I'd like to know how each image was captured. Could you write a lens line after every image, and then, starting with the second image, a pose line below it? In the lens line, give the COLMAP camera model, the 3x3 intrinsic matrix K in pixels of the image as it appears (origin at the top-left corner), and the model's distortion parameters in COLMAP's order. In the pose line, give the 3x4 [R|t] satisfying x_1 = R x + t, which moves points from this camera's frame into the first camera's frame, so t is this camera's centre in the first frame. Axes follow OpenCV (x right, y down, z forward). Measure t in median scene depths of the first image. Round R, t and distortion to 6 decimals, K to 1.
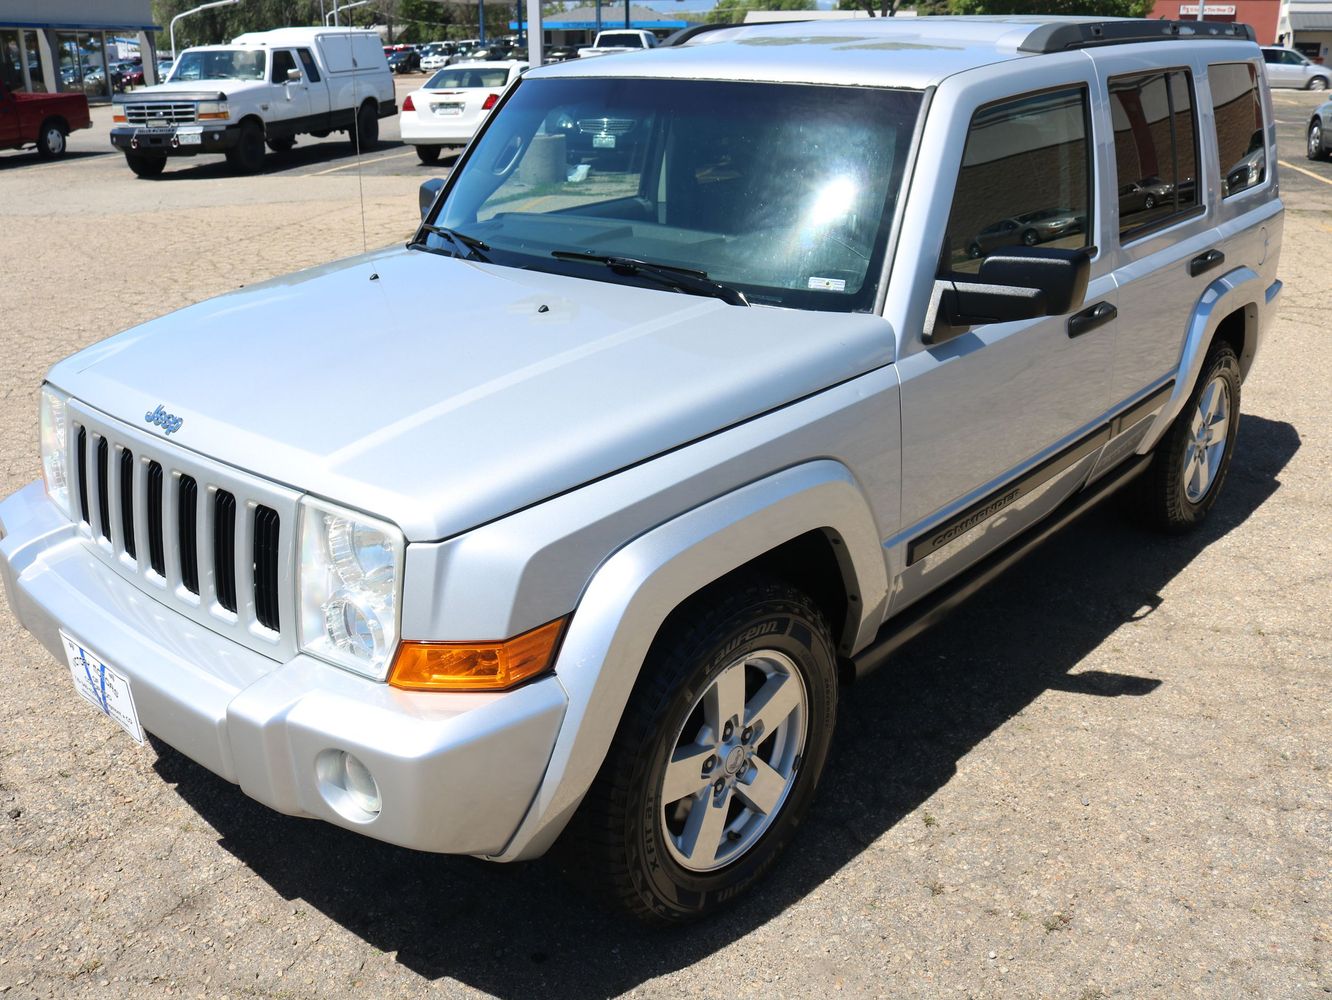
lens RADIAL K [[1241.7, 0, 666.0], [0, 1241.7, 500.0], [0, 0, 1]] dist [-0.163001, 0.135122]
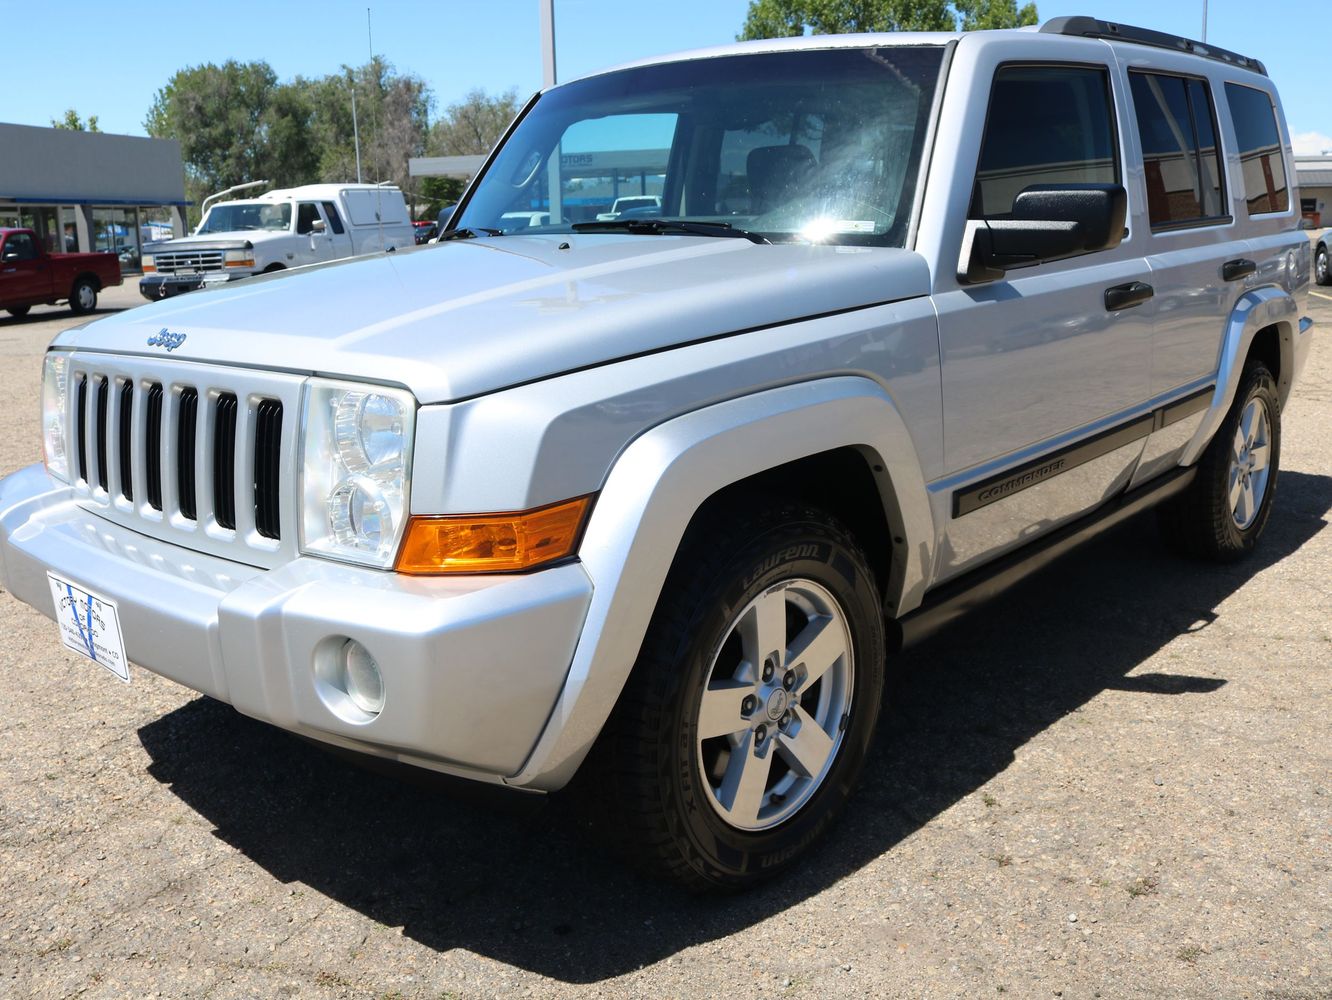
lens RADIAL K [[1241.7, 0, 666.0], [0, 1241.7, 500.0], [0, 0, 1]] dist [-0.163001, 0.135122]
pose [[0.999680, -0.019549, -0.016052, -0.007842], [0.017311, 0.991447, -0.129359, 0.168811], [0.018444, 0.129040, 0.991468, 0.071146]]
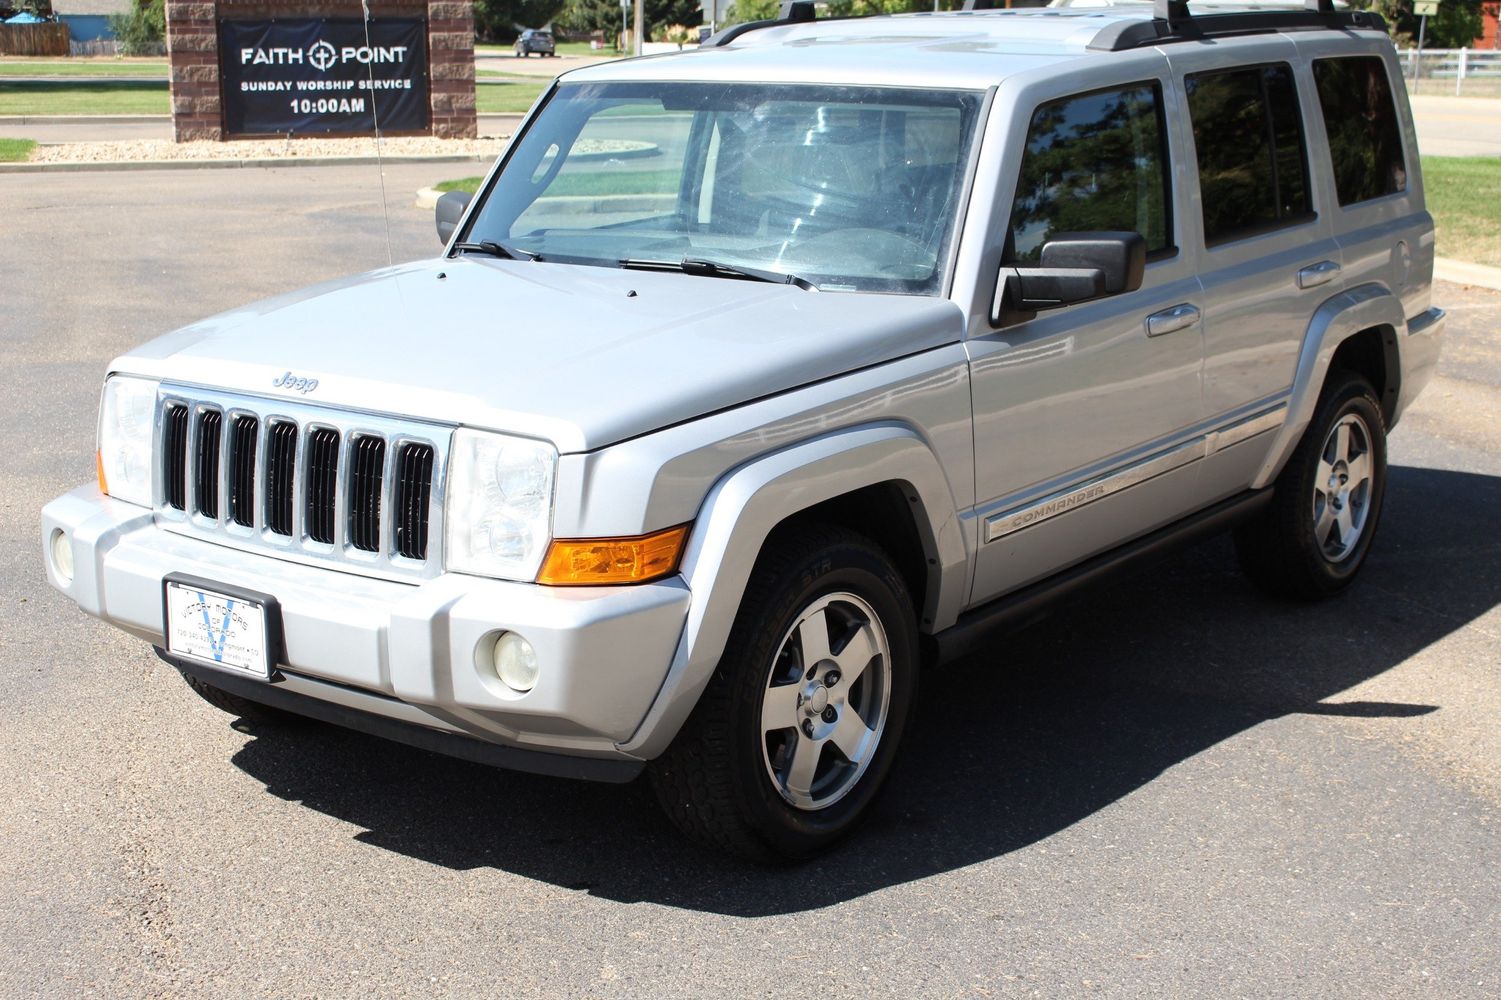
lens RADIAL K [[2080.0, 0, 735.6], [0, 2080.0, 498.9], [0, 0, 1]] dist [-0.076594, -0.001607]
pose [[0.998436, -0.015781, 0.053633, -0.109625], [0.022943, 0.990488, -0.135671, 0.264432], [-0.050981, 0.136690, 0.989301, -0.750800]]
